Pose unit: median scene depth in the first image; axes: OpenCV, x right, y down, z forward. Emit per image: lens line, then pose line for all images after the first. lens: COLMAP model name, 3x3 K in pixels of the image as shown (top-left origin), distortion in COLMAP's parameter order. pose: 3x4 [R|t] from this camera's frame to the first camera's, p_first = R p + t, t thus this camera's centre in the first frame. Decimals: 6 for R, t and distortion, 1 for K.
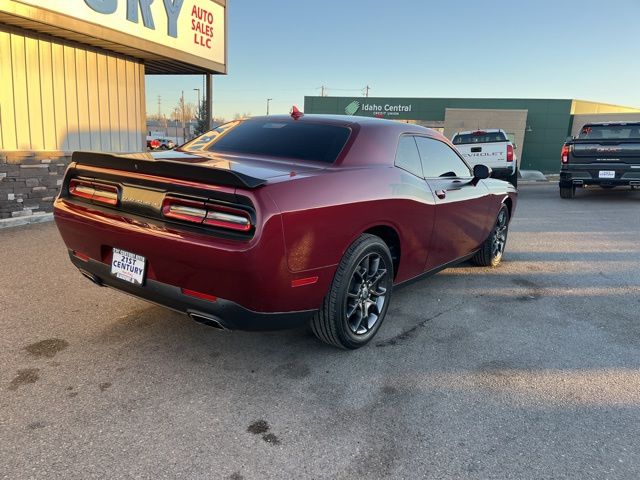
lens RADIAL K [[481.7, 0, 315.6], [0, 481.7, 244.2], [0, 0, 1]] dist [0.075010, -0.097323]
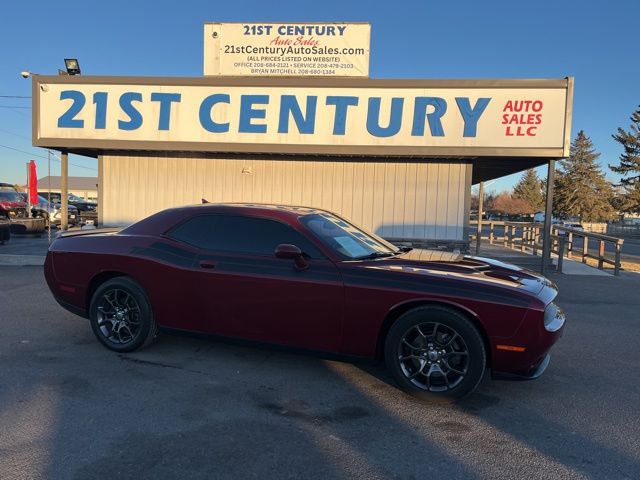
lens RADIAL K [[481.7, 0, 317.8], [0, 481.7, 245.2], [0, 0, 1]] dist [0.075010, -0.097323]
pose [[0.258798, 0.025764, -0.965588, 0.637368], [-0.214337, 0.976255, -0.031399, -0.074195], [0.941851, 0.215087, 0.258175, 0.418372]]
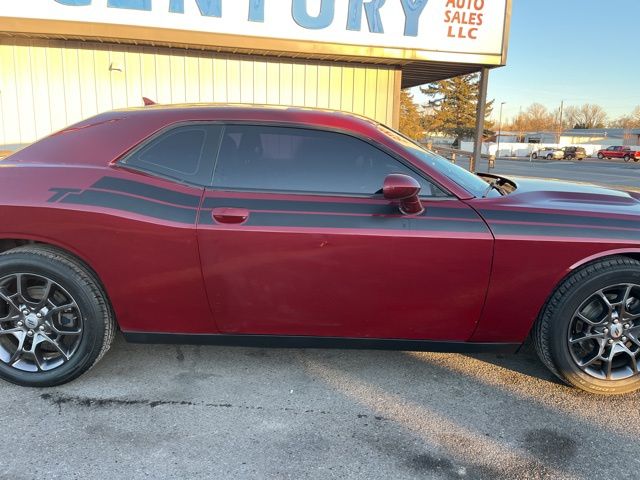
lens RADIAL K [[481.7, 0, 321.2], [0, 481.7, 237.9], [0, 0, 1]] dist [0.075010, -0.097323]
pose [[0.592072, 0.128558, -0.795565, 0.368266], [-0.158377, 0.986504, 0.041546, -0.052901], [0.790169, 0.101401, 0.604442, 0.320489]]
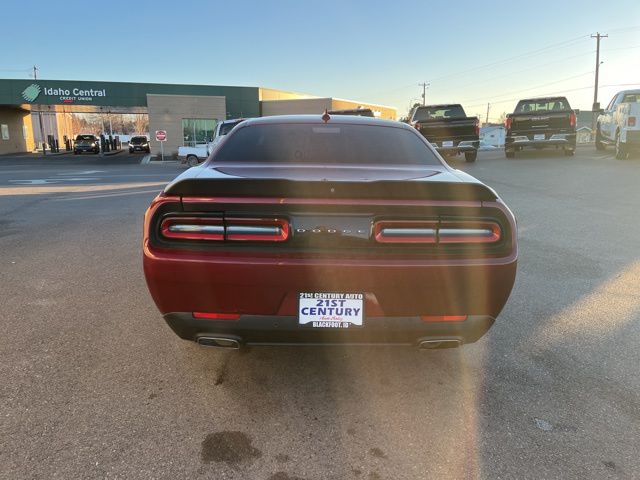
lens RADIAL K [[481.7, 0, 317.7], [0, 481.7, 242.0], [0, 0, 1]] dist [0.075010, -0.097323]
pose [[0.807229, -0.170768, 0.564996, -0.270450], [0.156591, 0.984891, 0.073953, -0.042782], [-0.569088, 0.028776, 0.821773, 0.104018]]
